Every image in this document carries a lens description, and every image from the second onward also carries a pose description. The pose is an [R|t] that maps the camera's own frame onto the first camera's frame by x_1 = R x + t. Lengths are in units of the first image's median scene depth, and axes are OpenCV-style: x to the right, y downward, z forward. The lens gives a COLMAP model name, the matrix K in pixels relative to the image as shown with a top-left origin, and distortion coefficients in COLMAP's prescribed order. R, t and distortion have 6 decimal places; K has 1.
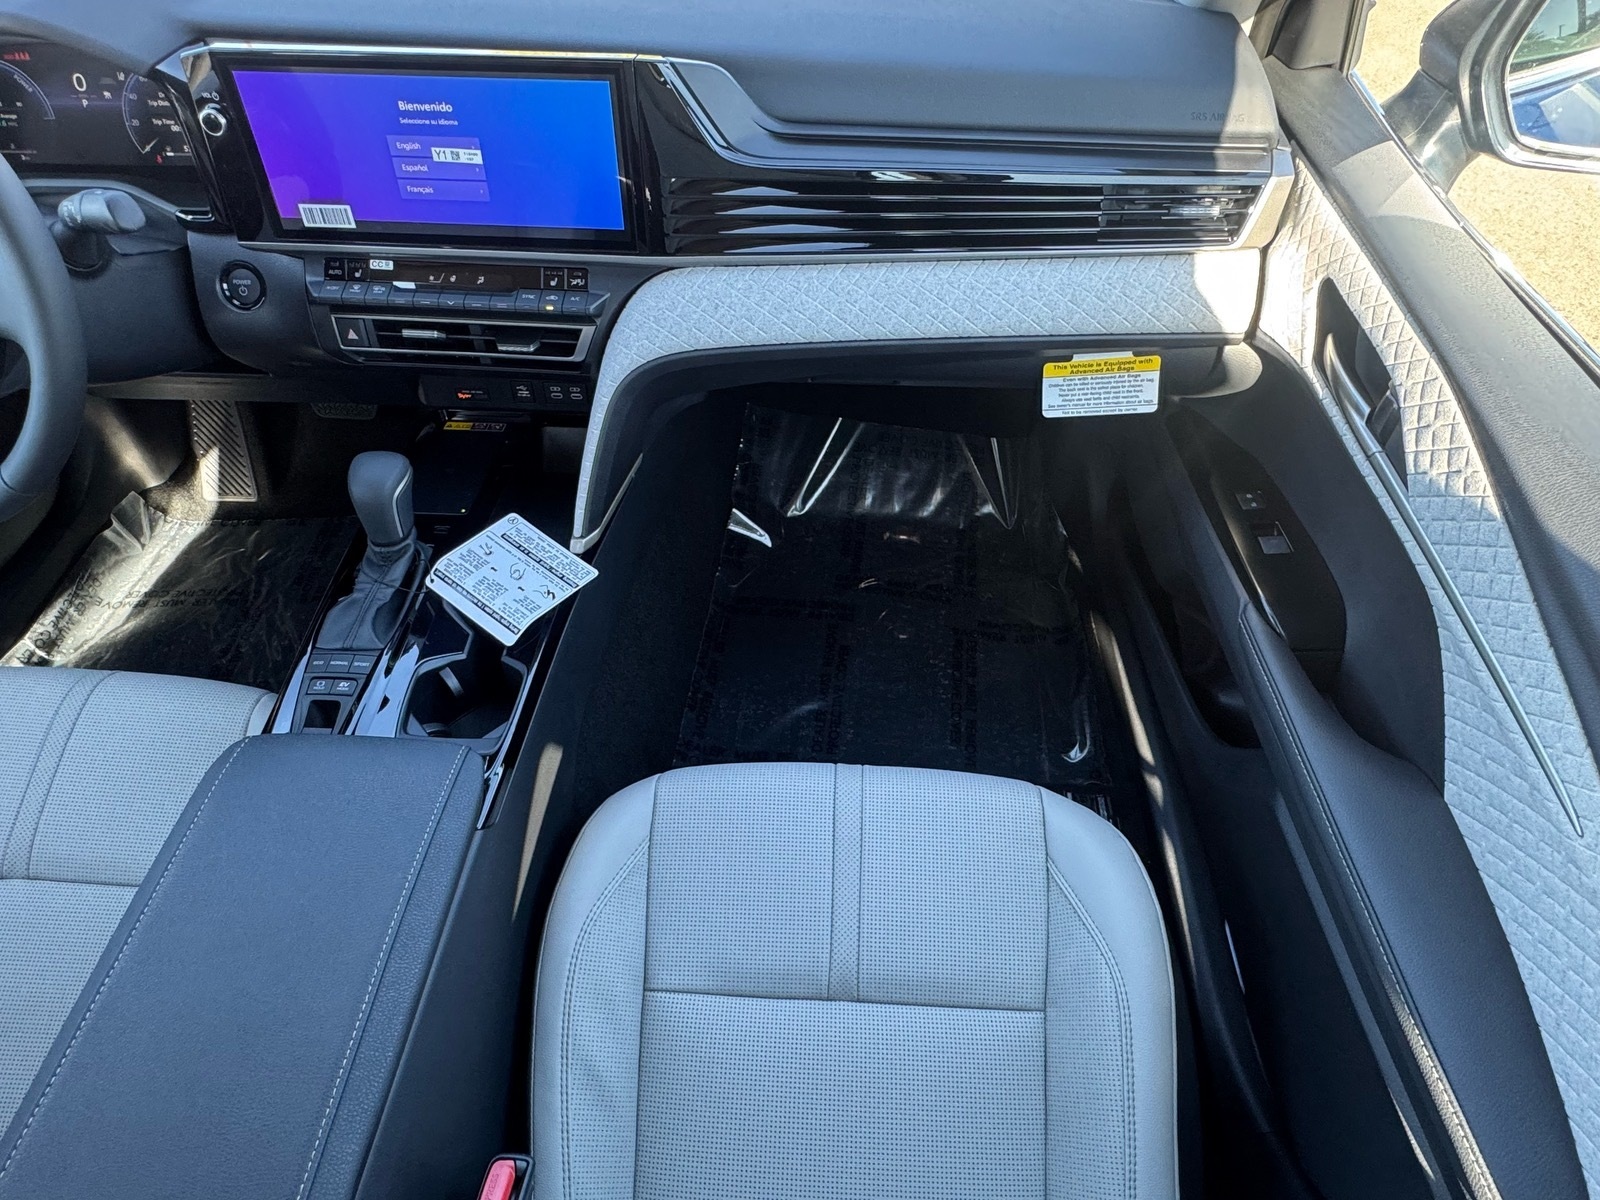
lens RADIAL K [[950.8, 0, 793.2], [0, 950.8, 604.4], [0, 0, 1]] dist [-0.003001, -0.000385]
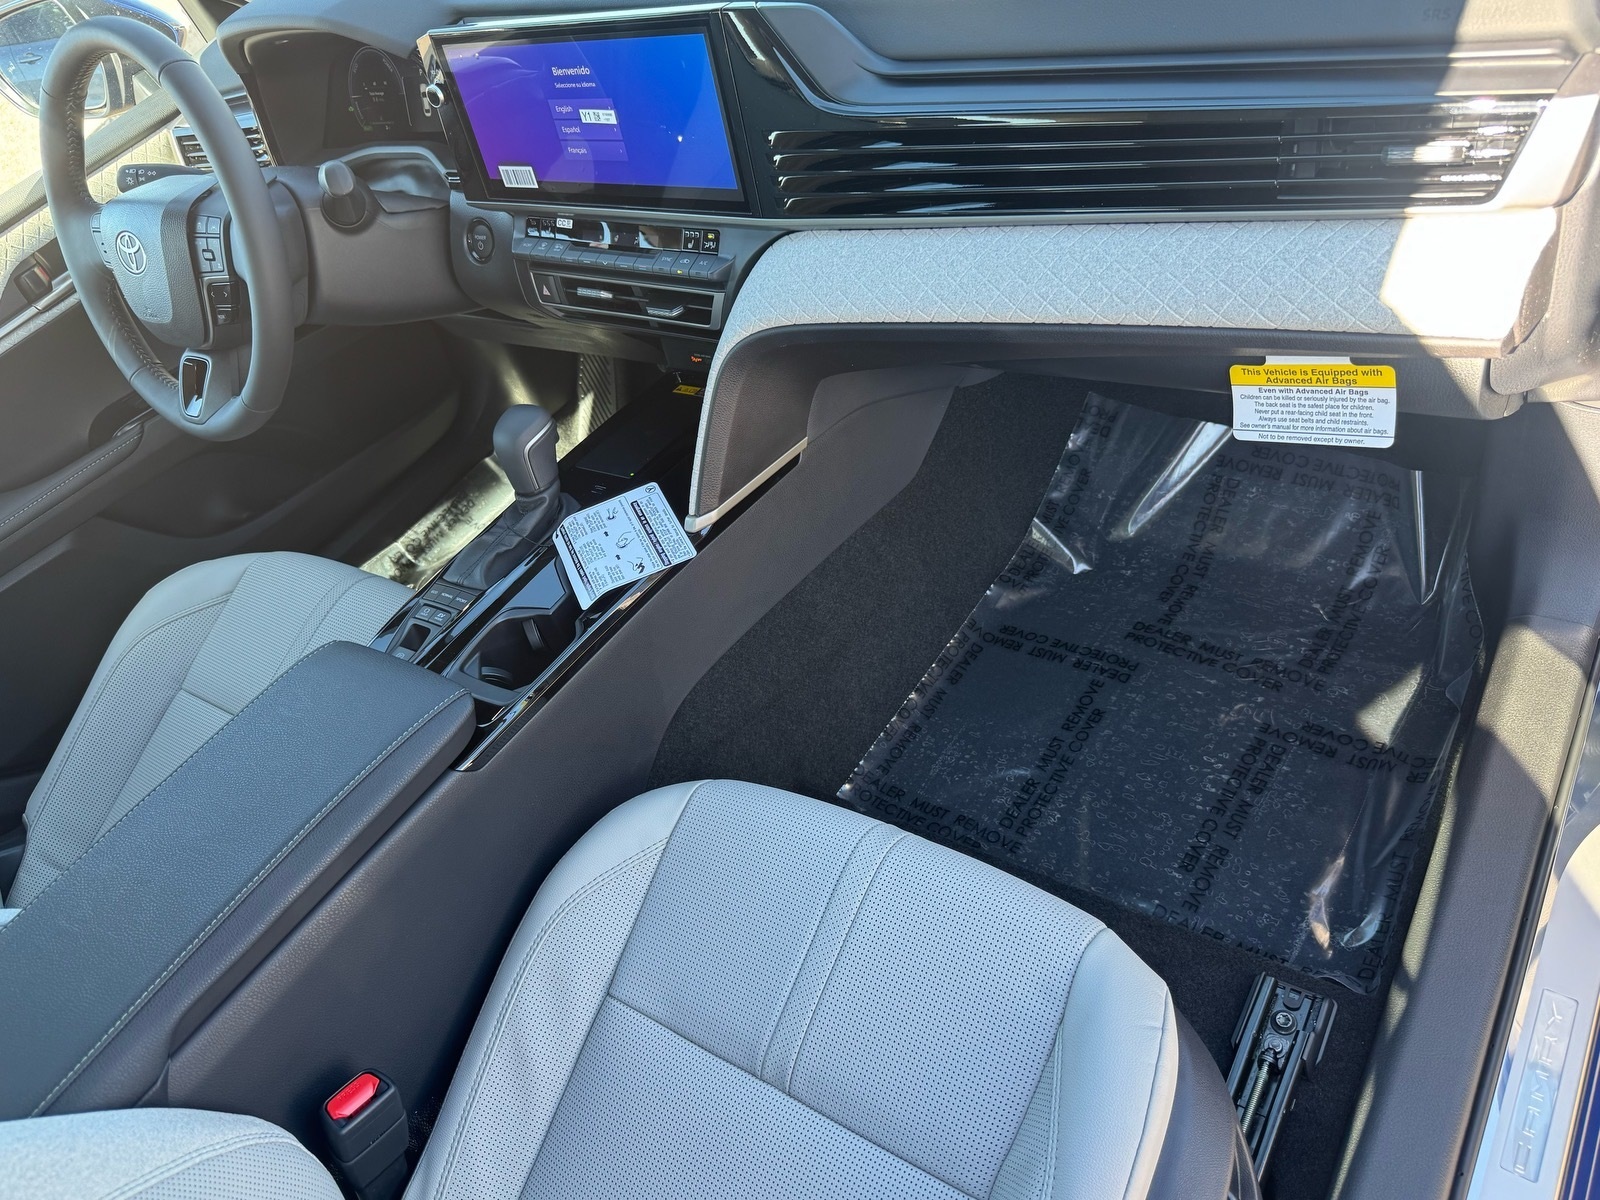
lens RADIAL K [[1165.8, 0, 796.6], [0, 1165.8, 612.0], [0, 0, 1]] dist [0.039451, -0.059806]
pose [[0.830085, 0.181783, -0.527175, 0.513065], [-0.185838, 0.981511, 0.045831, -0.050849], [0.525760, 0.059926, 0.848520, 0.084782]]
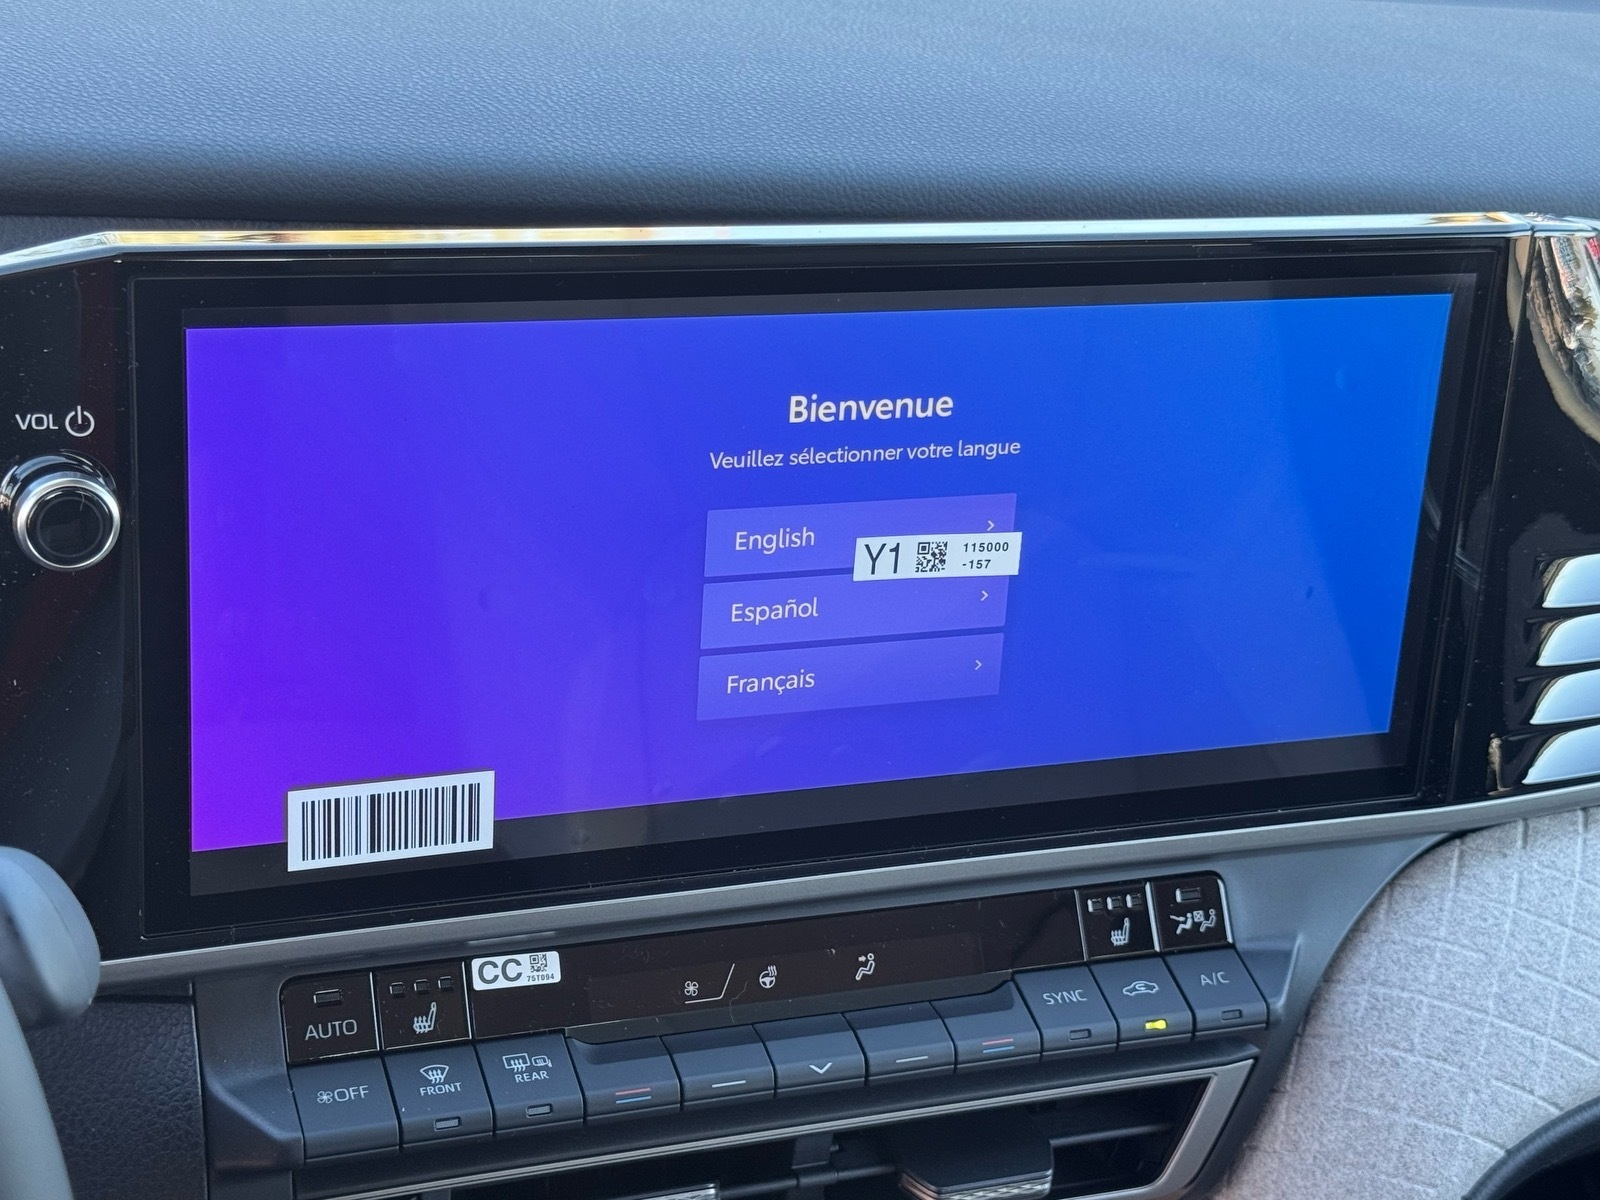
lens RADIAL K [[2690.0, 0, 809.7], [0, 2690.0, 606.0], [0, 0, 1]] dist [0.131040, 0.000000]
pose [[0.890683, -0.098219, 0.443887, -0.673722], [0.251606, 0.919717, -0.301354, -0.207682], [-0.378652, 0.380096, 0.843890, 0.316392]]
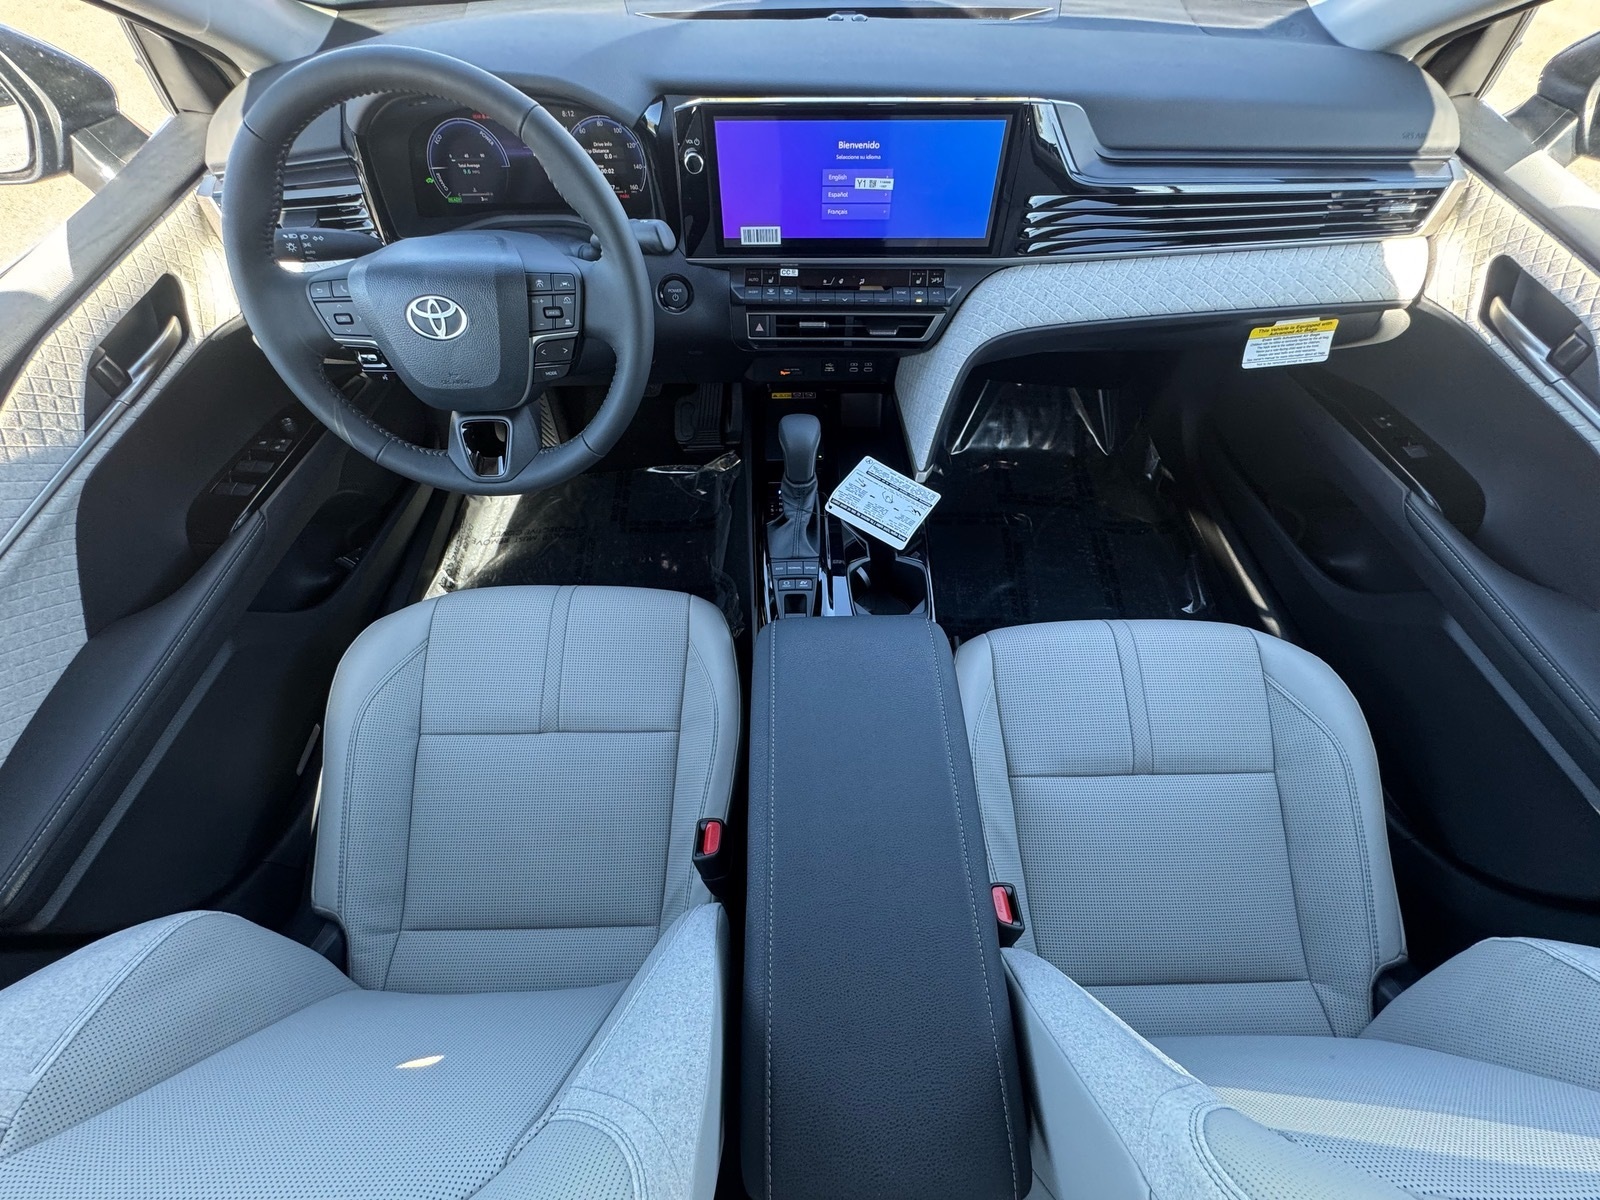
lens RADIAL K [[669.7, 0, 798.6], [0, 669.7, 598.5], [0, 0, 1]] dist [-0.004551, 0.000729]
pose [[0.997767, -0.056935, 0.034932, -0.477602], [0.052797, 0.992560, 0.109713, -0.001830], [-0.040919, -0.107624, 0.993349, 0.006141]]
